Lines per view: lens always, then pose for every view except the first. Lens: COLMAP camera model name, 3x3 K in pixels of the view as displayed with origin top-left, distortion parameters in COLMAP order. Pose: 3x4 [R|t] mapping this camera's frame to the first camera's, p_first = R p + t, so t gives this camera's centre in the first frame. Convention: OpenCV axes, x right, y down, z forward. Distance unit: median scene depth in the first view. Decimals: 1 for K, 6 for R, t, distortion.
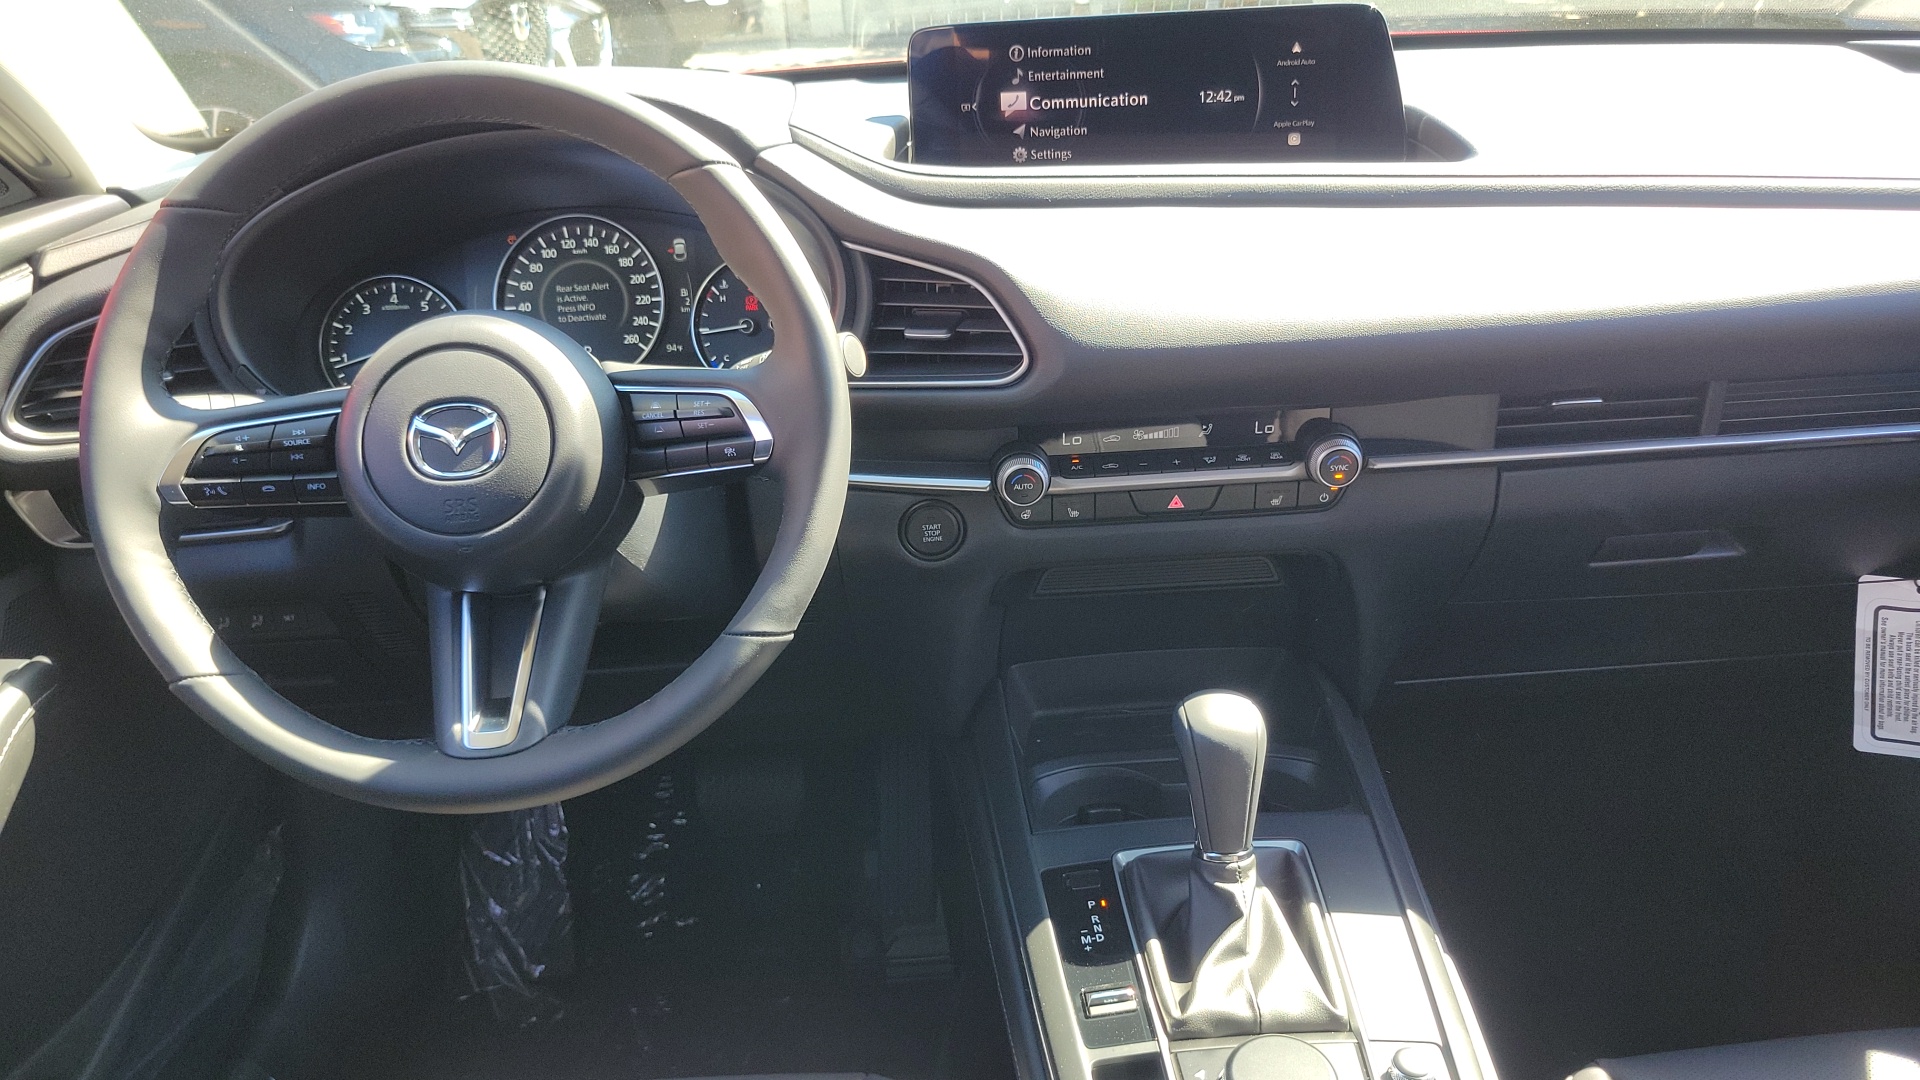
lens RADIAL K [[1425.3, 0, 960.1], [0, 1425.3, 543.4], [0, 0, 1]] dist [0.029514, -0.016031]
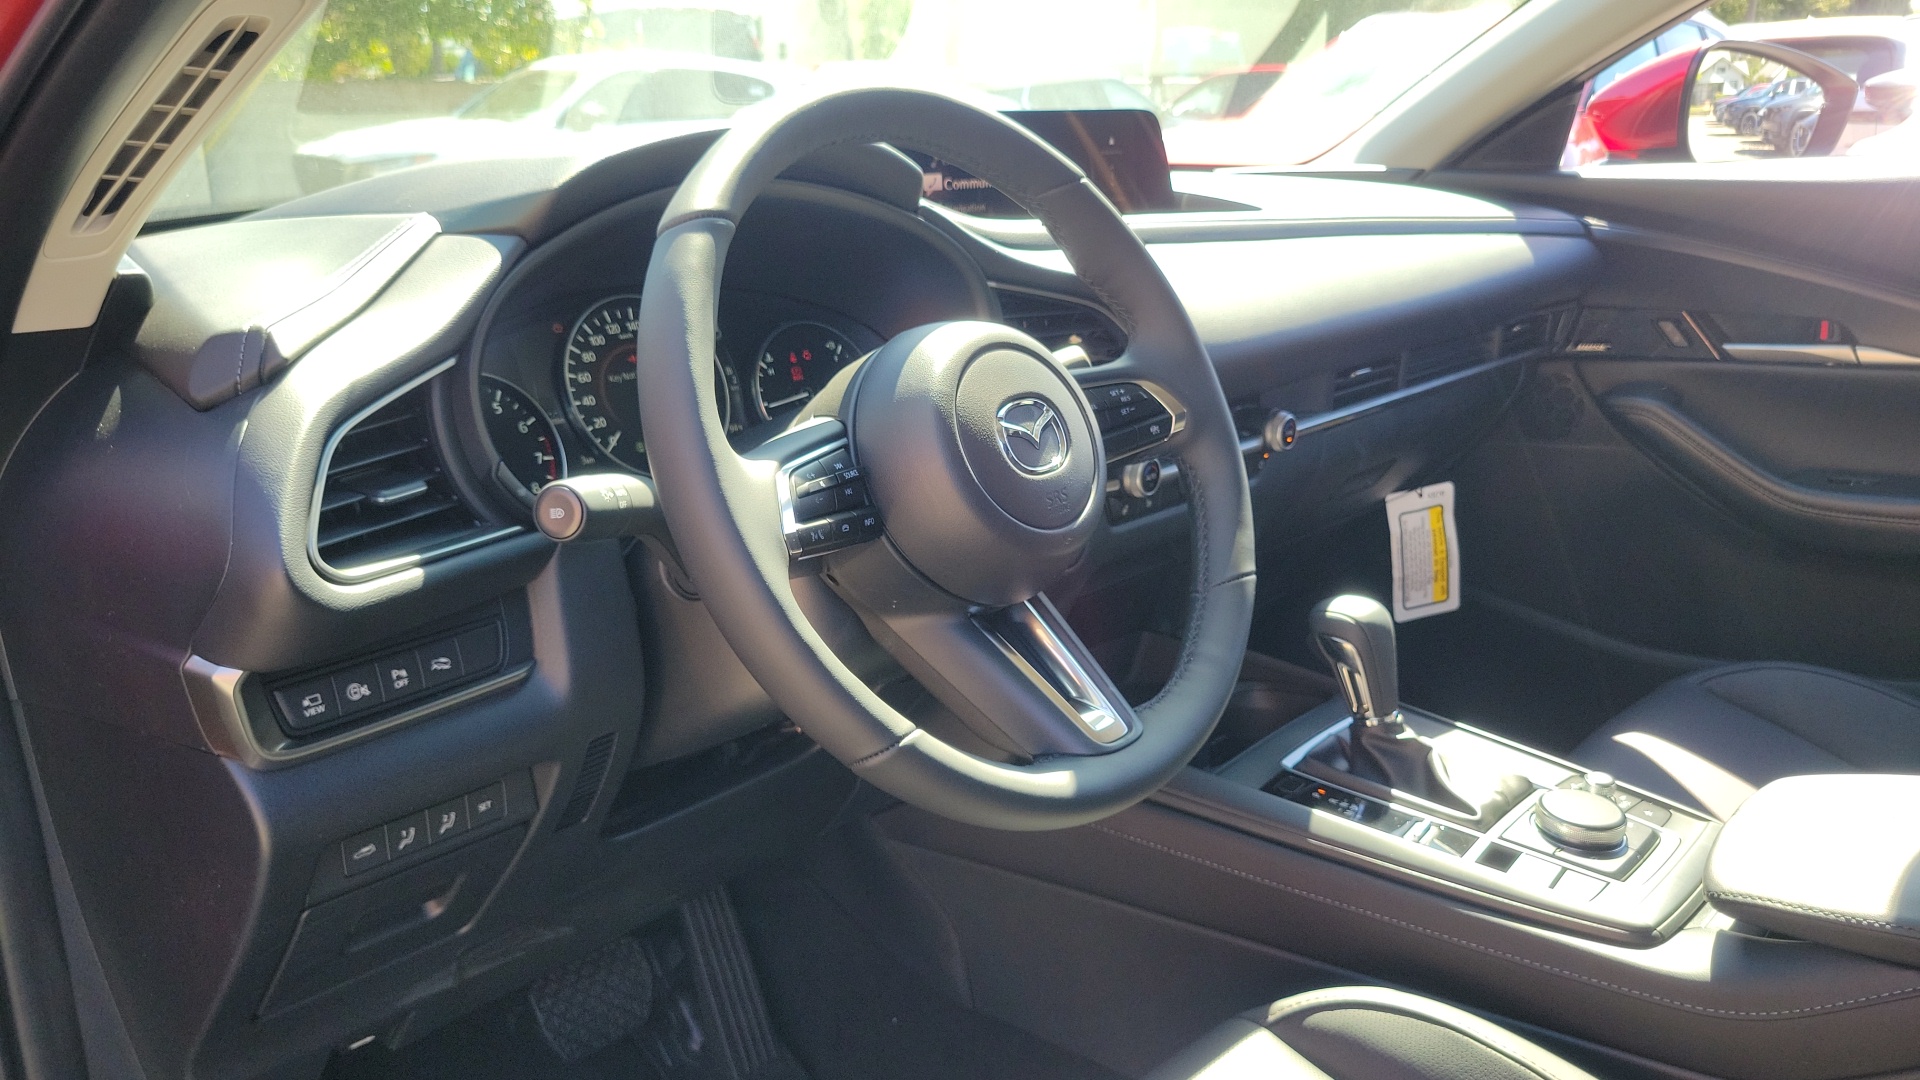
lens RADIAL K [[1454.5, 0, 960.0], [0, 1454.5, 540.0], [0, 0, 1]] dist [0.013298, -0.001639]
pose [[0.694102, -0.159579, 0.701967, -0.875470], [0.275574, 0.959745, -0.054306, 0.029965], [-0.665042, 0.231138, 0.710136, 0.266441]]
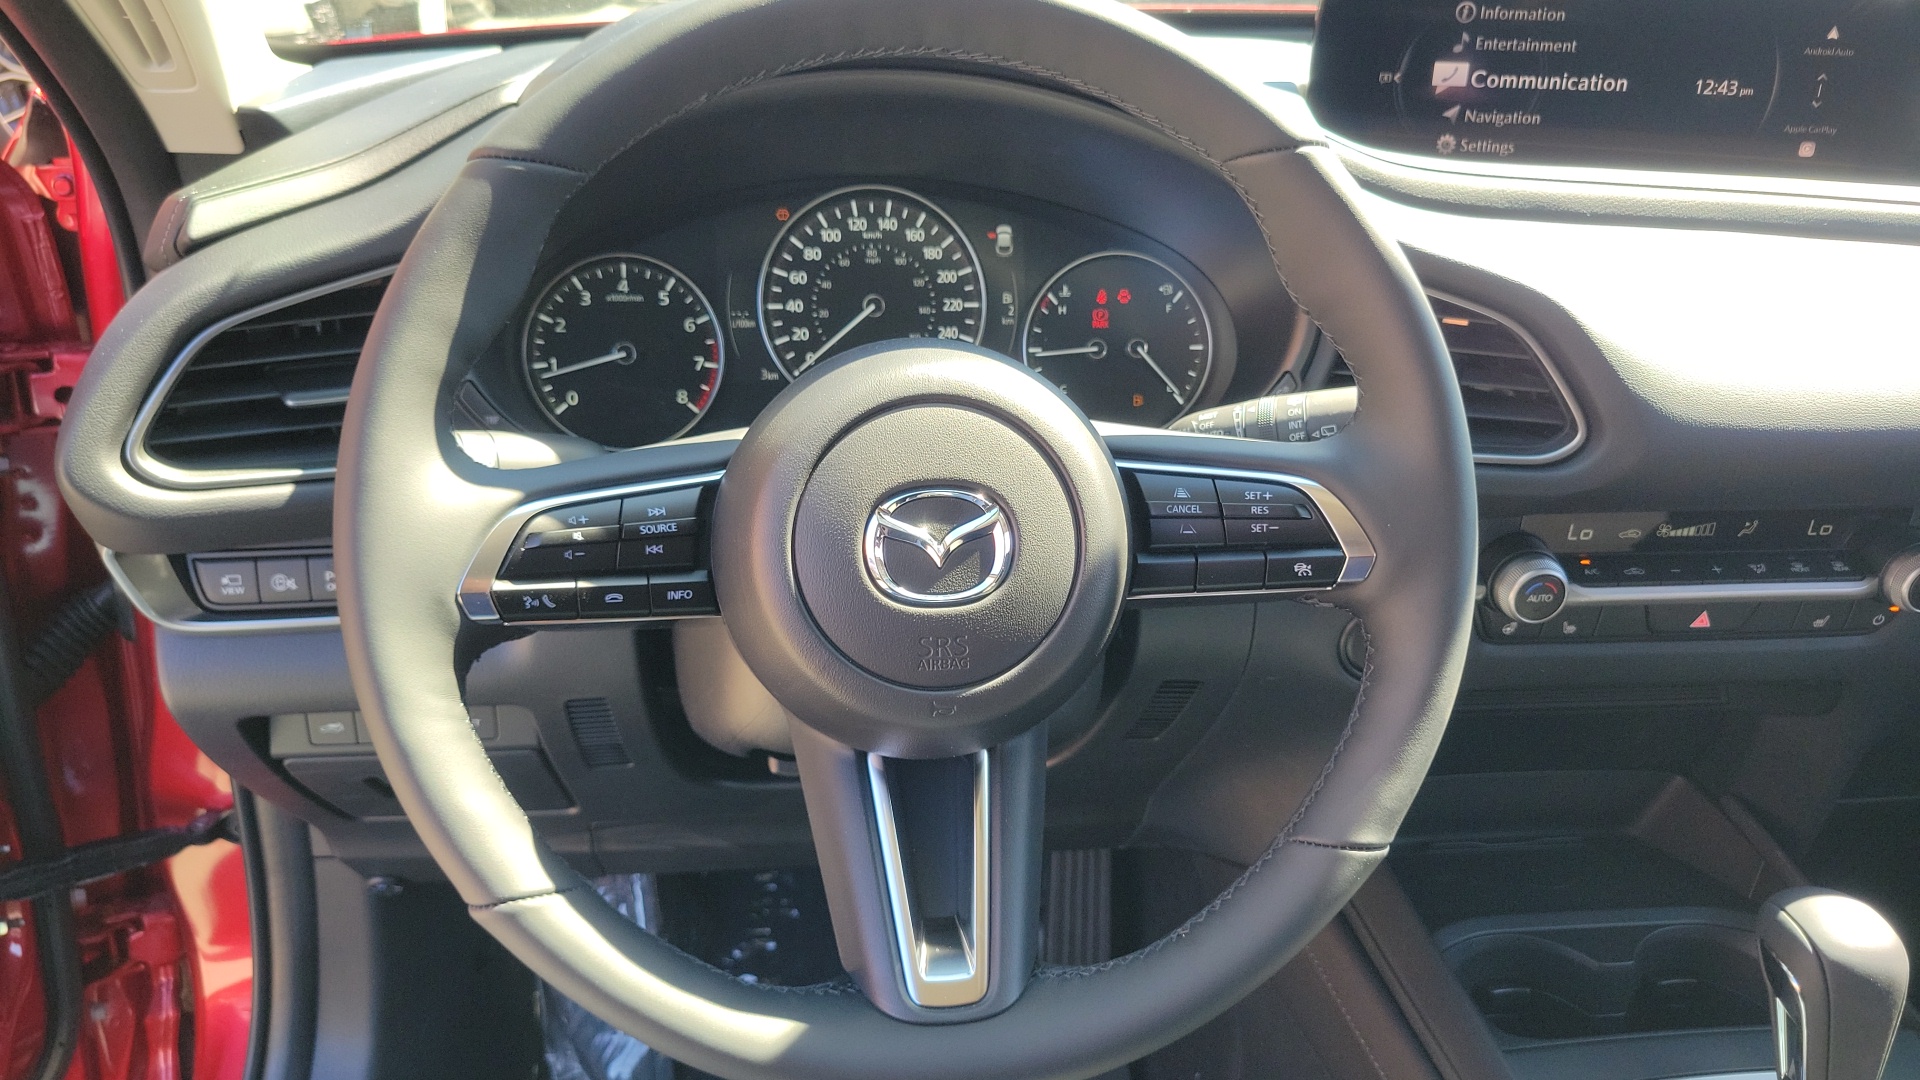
lens RADIAL K [[1454.5, 0, 960.0], [0, 1454.5, 540.0], [0, 0, 1]] dist [0.013298, -0.001639]
pose [[0.993799, 0.040858, 0.103410, -0.326551], [-0.043075, 0.998886, 0.019289, -0.069716], [-0.102507, -0.023624, 0.994452, 0.266582]]
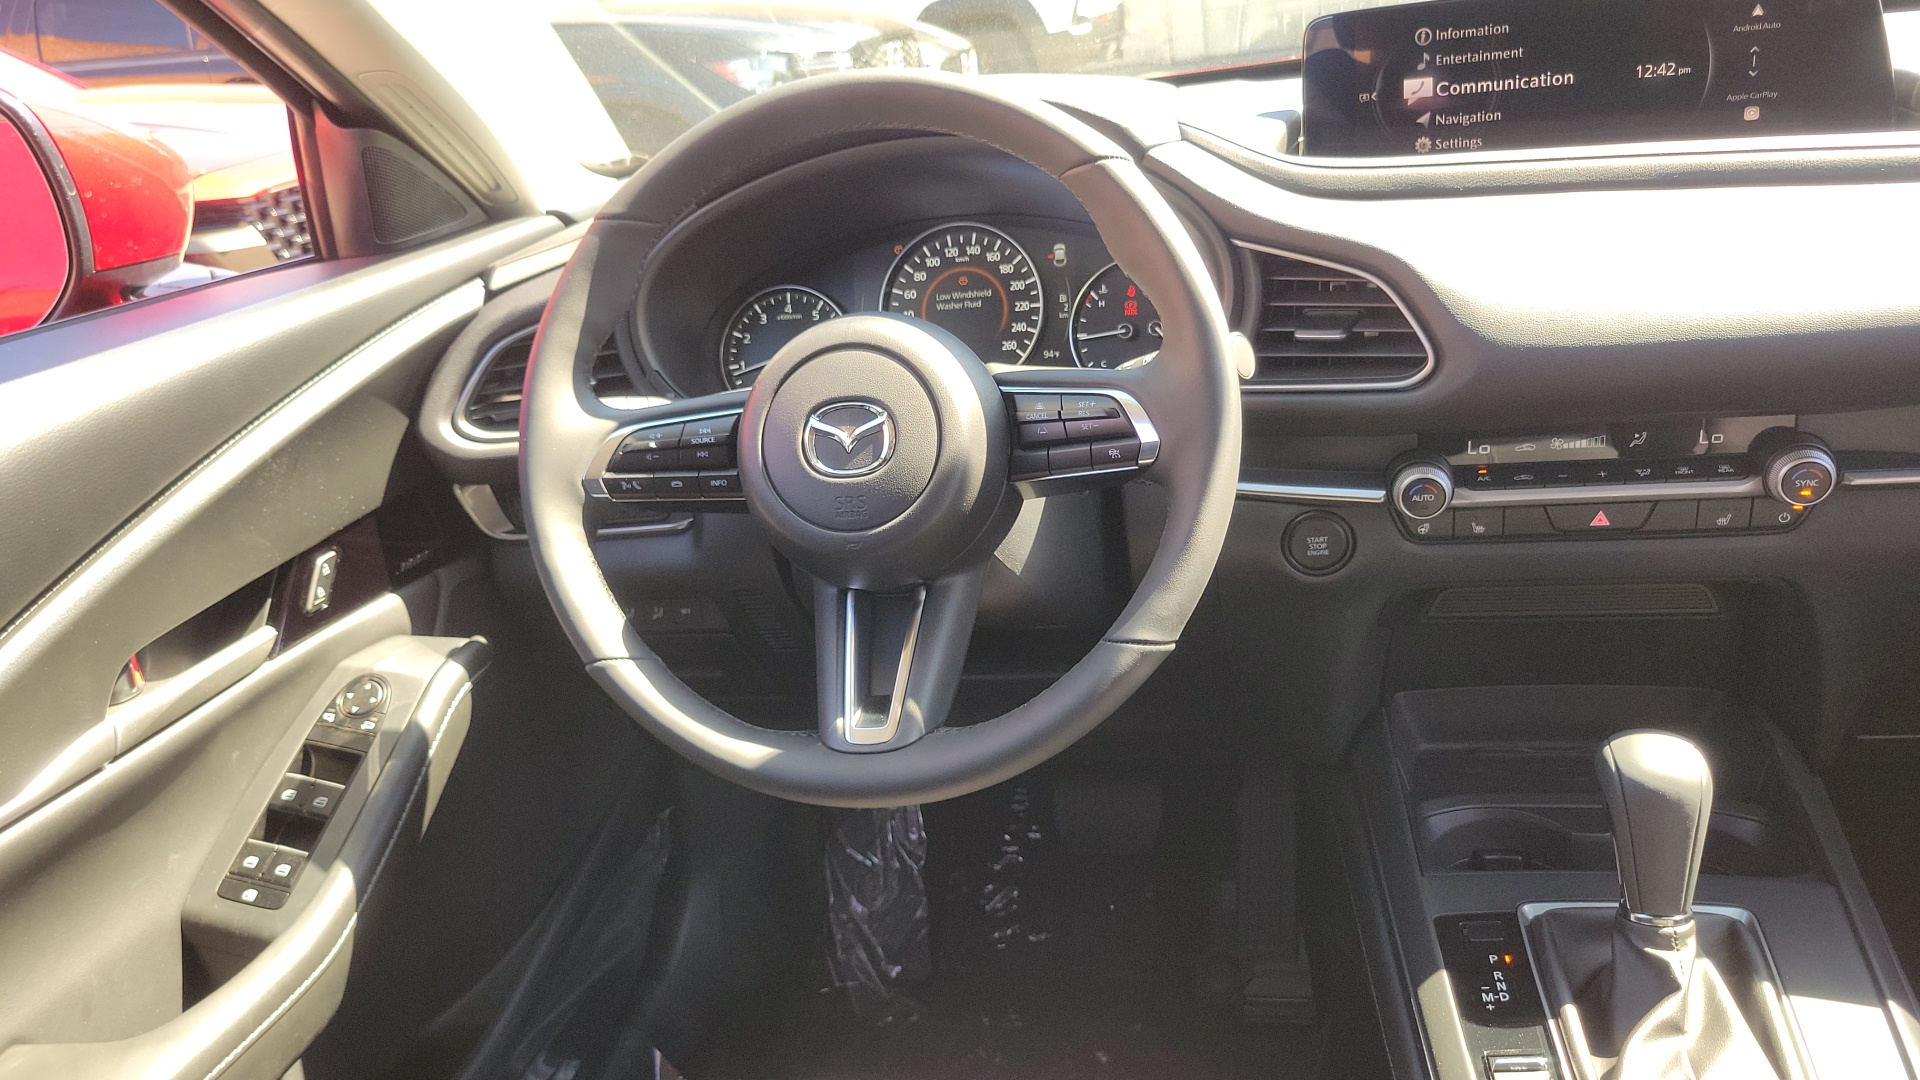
lens RADIAL K [[1430.9, 0, 960.0], [0, 1430.9, 540.0], [0, 0, 1]] dist [0.023655, -0.006181]
pose [[0.971013, 0.025783, -0.237634, -0.024877], [-0.030340, 0.999419, -0.015539, 0.010649], [0.237095, 0.022299, 0.971231, 0.024944]]
